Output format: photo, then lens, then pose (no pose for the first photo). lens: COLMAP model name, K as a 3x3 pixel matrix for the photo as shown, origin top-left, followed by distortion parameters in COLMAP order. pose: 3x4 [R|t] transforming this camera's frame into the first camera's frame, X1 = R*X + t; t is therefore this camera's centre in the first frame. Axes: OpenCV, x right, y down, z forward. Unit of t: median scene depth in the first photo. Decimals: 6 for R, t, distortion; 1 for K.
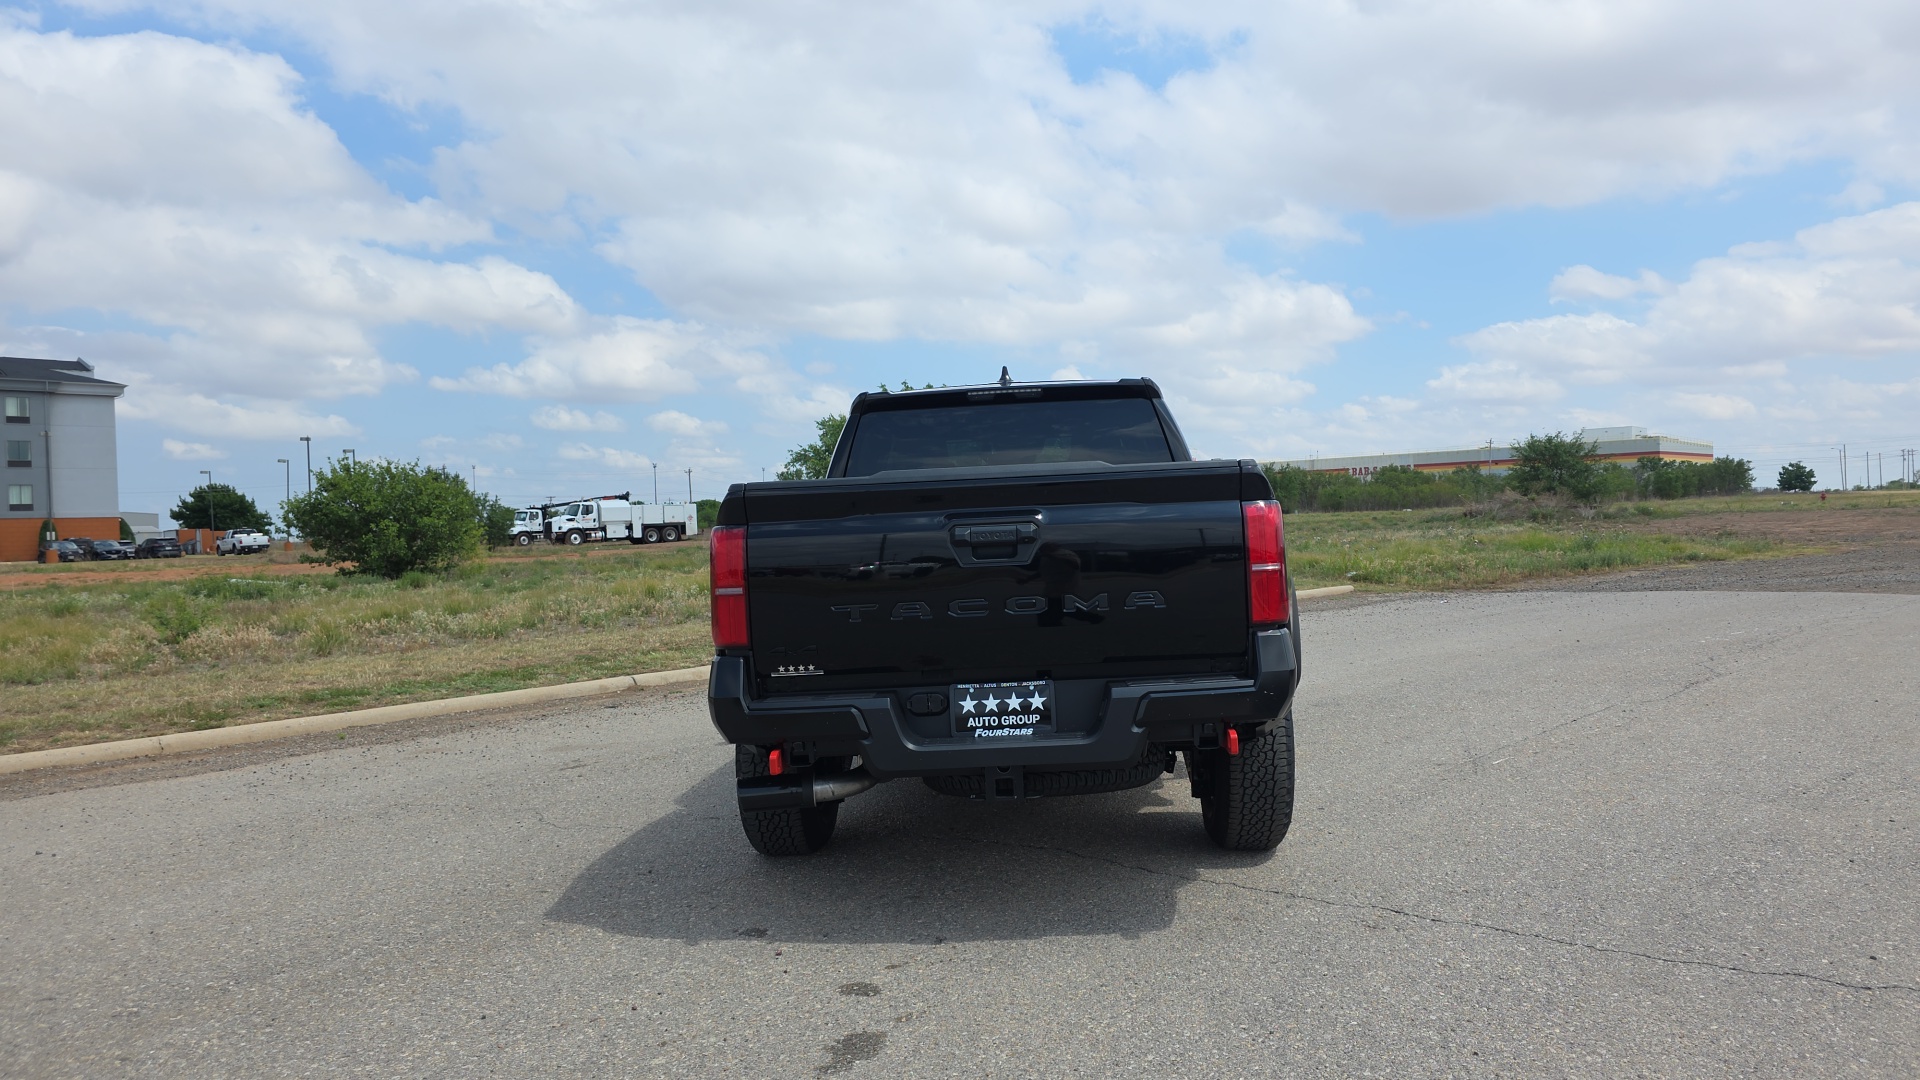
lens RADIAL K [[1301.2, 0, 1032.2], [0, 1301.2, 532.1], [0, 0, 1]] dist [0.066620, -0.074156]
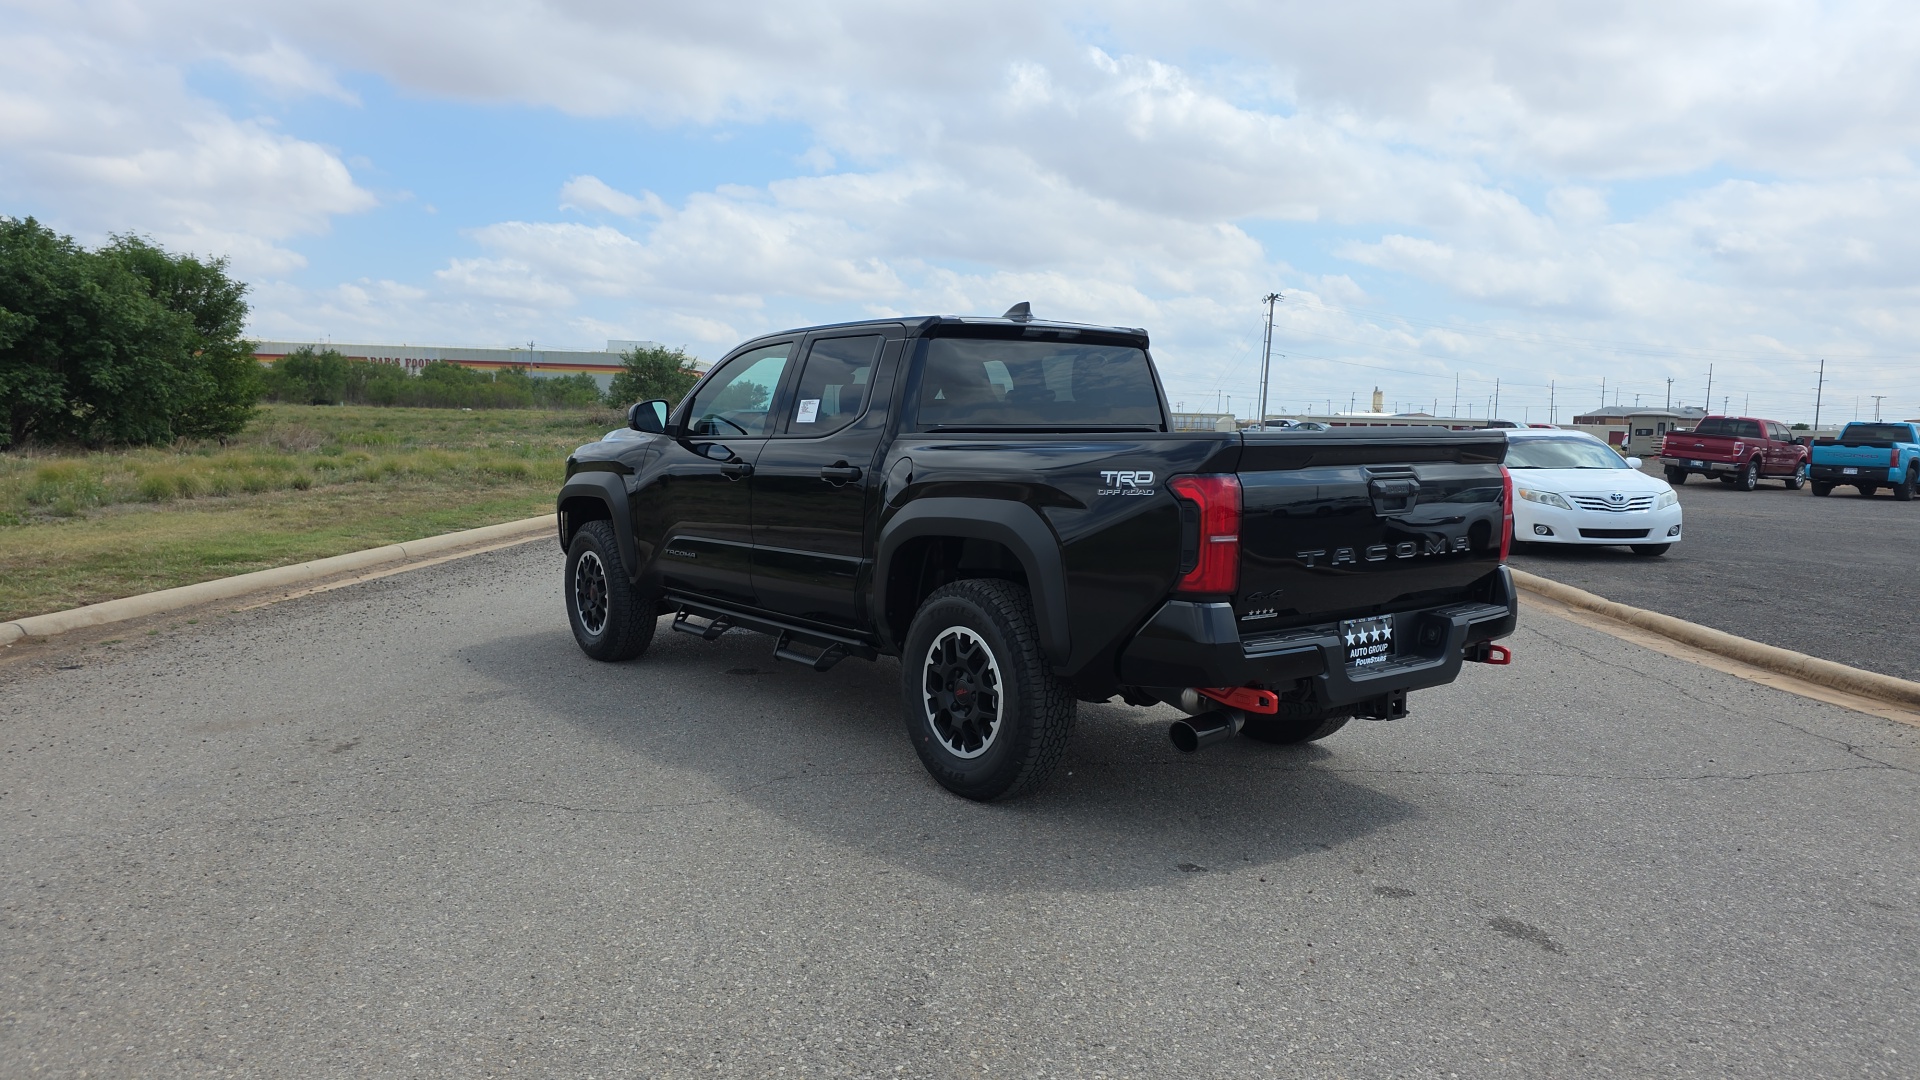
lens RADIAL K [[1310.2, 0, 960.0], [0, 1310.2, 540.0], [0, 0, 1]] dist [0.055612, -0.055160]
pose [[0.754639, -0.005419, 0.656118, -0.043603], [-0.048500, 0.996770, 0.064014, -0.000360], [-0.654345, -0.080129, 0.751938, 0.015429]]
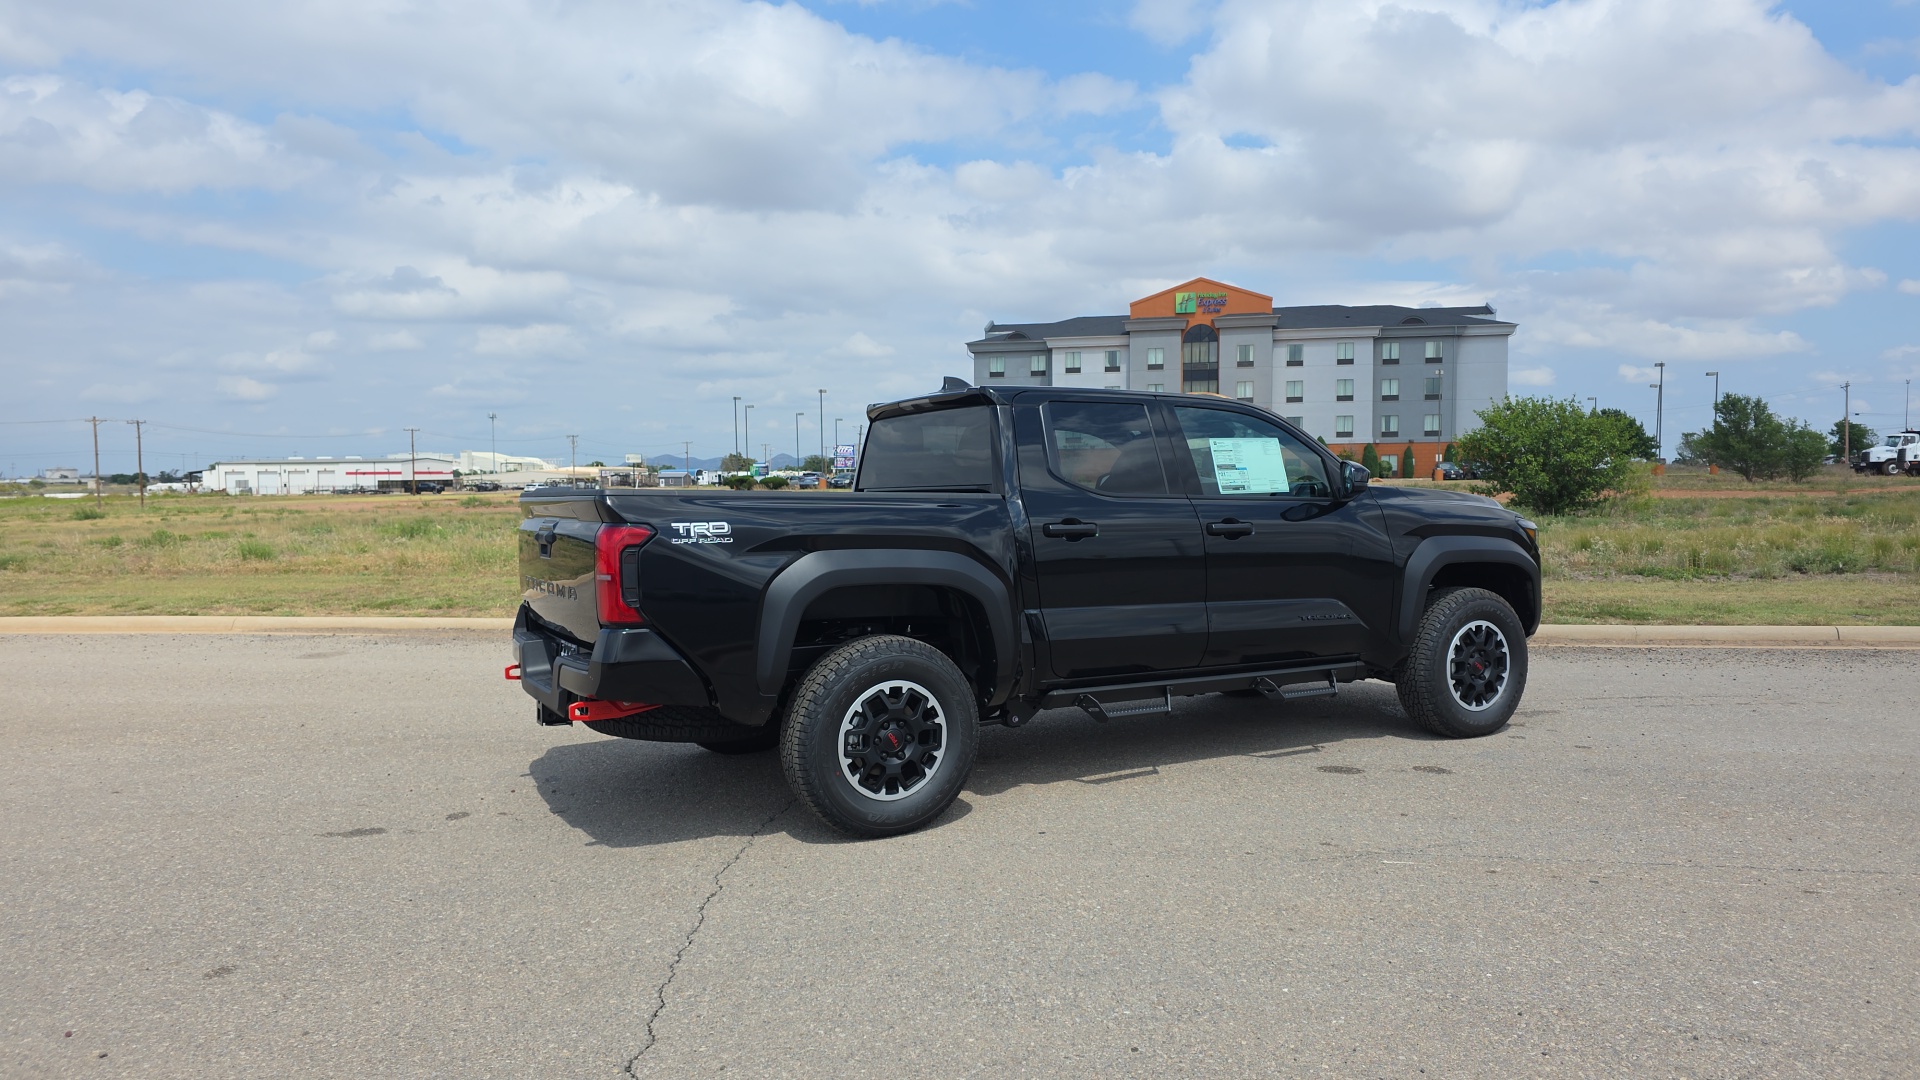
lens RADIAL K [[1287.1, 0, 960.0], [0, 1287.1, 540.0], [0, 0, 1]] dist [0.054324, -0.055855]
pose [[0.508659, 0.067443, -0.858323, 0.057361], [-0.009866, 0.997318, 0.072518, -0.004153], [0.860912, -0.028419, 0.507960, 0.027461]]
